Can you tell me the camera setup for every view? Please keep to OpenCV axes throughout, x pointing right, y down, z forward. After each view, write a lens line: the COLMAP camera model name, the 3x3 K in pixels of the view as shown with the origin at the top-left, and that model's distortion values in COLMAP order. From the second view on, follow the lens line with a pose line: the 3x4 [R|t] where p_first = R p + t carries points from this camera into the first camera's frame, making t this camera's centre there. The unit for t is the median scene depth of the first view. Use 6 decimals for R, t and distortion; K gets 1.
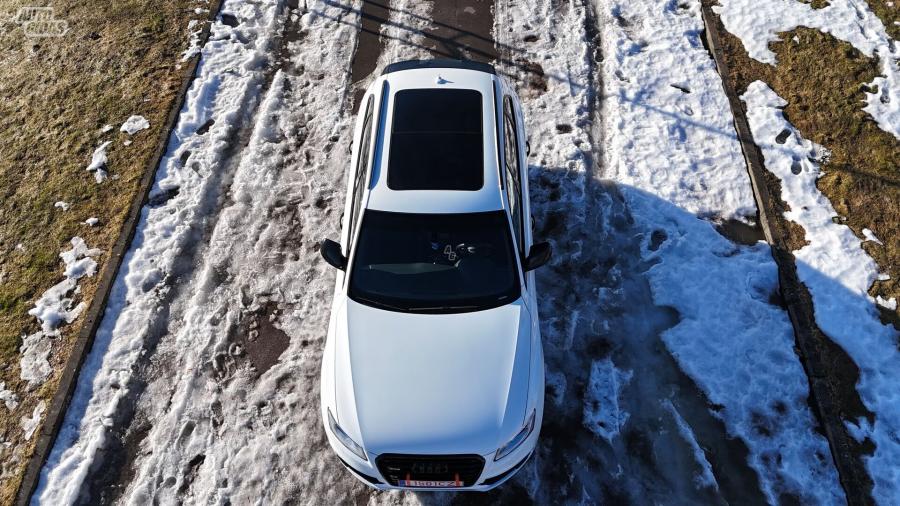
lens RADIAL K [[703.9, 0, 455.1], [0, 703.9, 255.6], [0, 0, 1]] dist [0.056074, -0.024515]
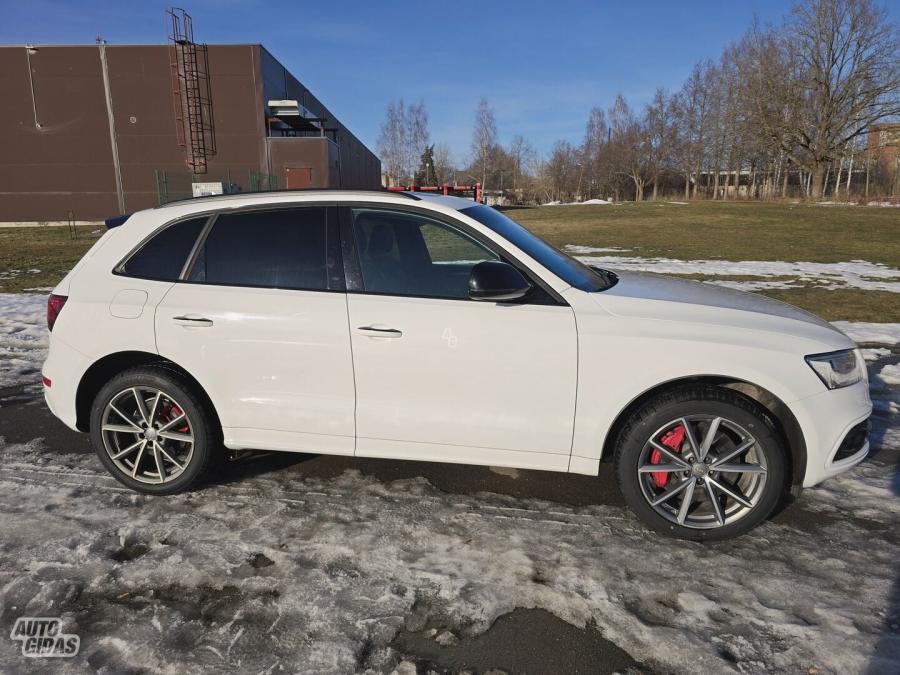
lens RADIAL K [[604.6, 0, 445.7], [0, 604.6, 335.2], [0, 0, 1]] dist [0.036764, -0.030941]
pose [[0.175060, -0.200976, 0.963827, -0.508178], [0.786893, 0.616924, -0.014284, -0.004326], [-0.591737, 0.760930, 0.266146, 0.774605]]
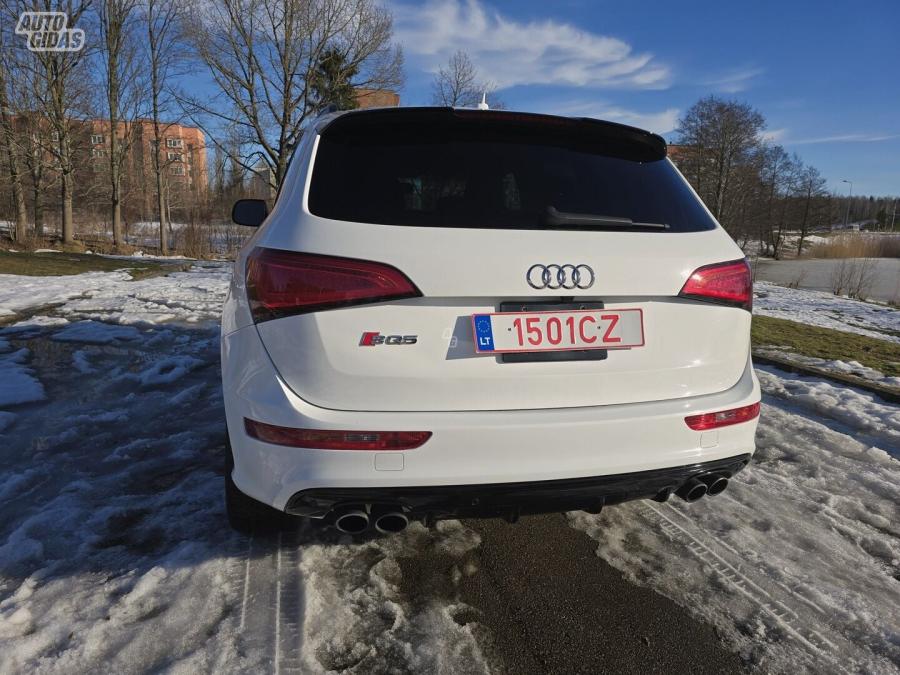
lens RADIAL K [[604.6, 0, 449.7], [0, 604.6, 332.4], [0, 0, 1]] dist [0.036764, -0.030941]
pose [[-0.963828, 0.019138, -0.265838, 0.078352], [-0.227431, 0.460992, 0.857765, -0.443727], [0.138965, 0.887198, -0.439965, 1.172322]]
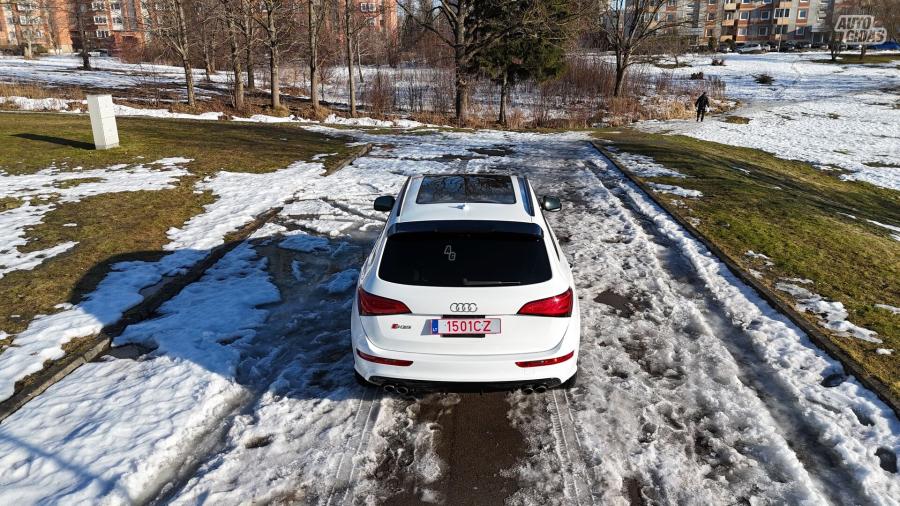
lens RADIAL K [[656.2, 0, 449.5], [0, 656.2, 248.0], [0, 0, 1]] dist [0.065728, -0.046478]
pose [[-0.999505, -0.000031, 0.031474, -0.025898], [0.029408, 0.355429, 0.934241, -0.889383], [-0.011215, 0.934703, -0.355252, 1.235382]]
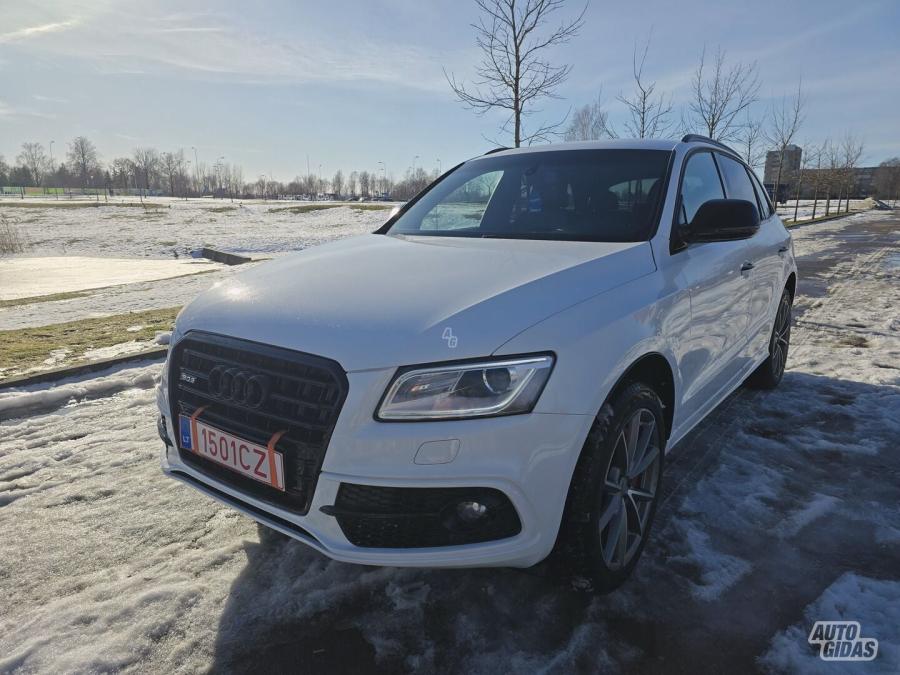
lens RADIAL K [[604.6, 0, 456.1], [0, 604.6, 339.6], [0, 0, 1]] dist [0.036764, -0.030941]
pose [[0.808490, 0.124347, -0.575223, 0.181264], [-0.465068, 0.733948, -0.495007, 0.286006], [0.360631, 0.667726, 0.651220, 0.595726]]
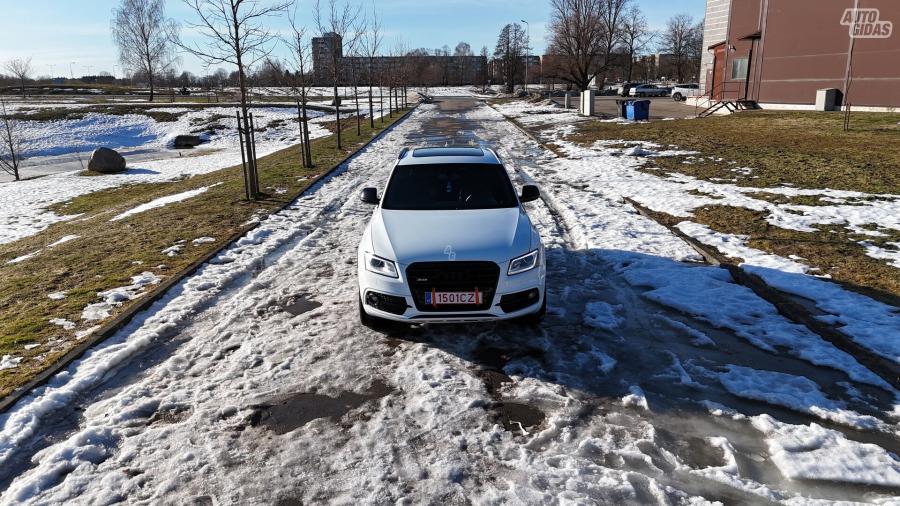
lens RADIAL K [[656.2, 0, 456.6], [0, 656.2, 252.2], [0, 0, 1]] dist [0.065728, -0.046478]
pose [[0.999296, -0.019951, 0.031787, -0.045619], [0.035396, 0.782548, -0.621584, 0.685389], [-0.012473, 0.622271, 0.782703, 0.101728]]
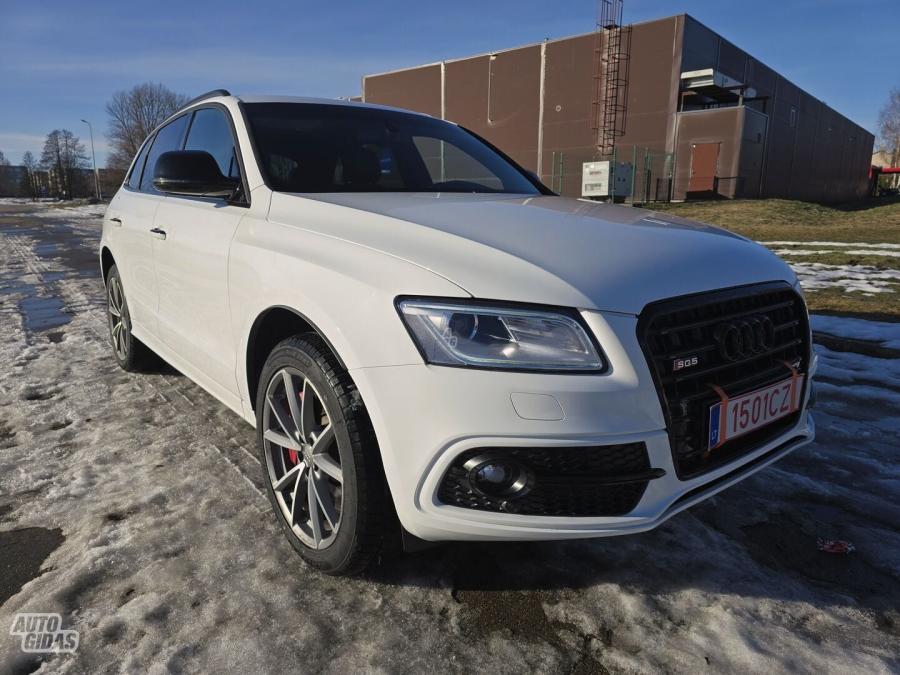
lens RADIAL K [[604.6, 0, 452.7], [0, 604.6, 332.5], [0, 0, 1]] dist [0.036764, -0.030941]
pose [[0.780337, -0.131527, 0.611371, -0.239956], [0.496823, 0.724121, -0.478347, 0.270938], [-0.379791, 0.677015, 0.630404, 0.635300]]
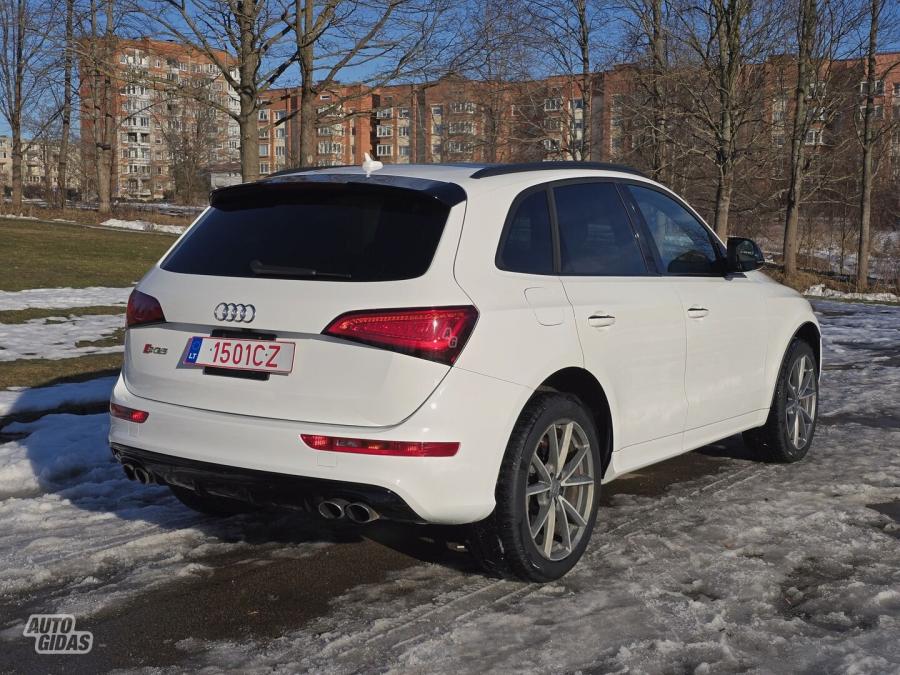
lens RADIAL K [[1190.0, 0, 450.3], [0, 1190.0, 339.0], [0, 0, 1]] dist [0.098754, 0.000000]
pose [[-0.830256, -0.063670, 0.553733, -0.426554], [0.436590, 0.543302, 0.717085, -0.634745], [-0.346502, 0.837119, -0.423282, 1.281970]]
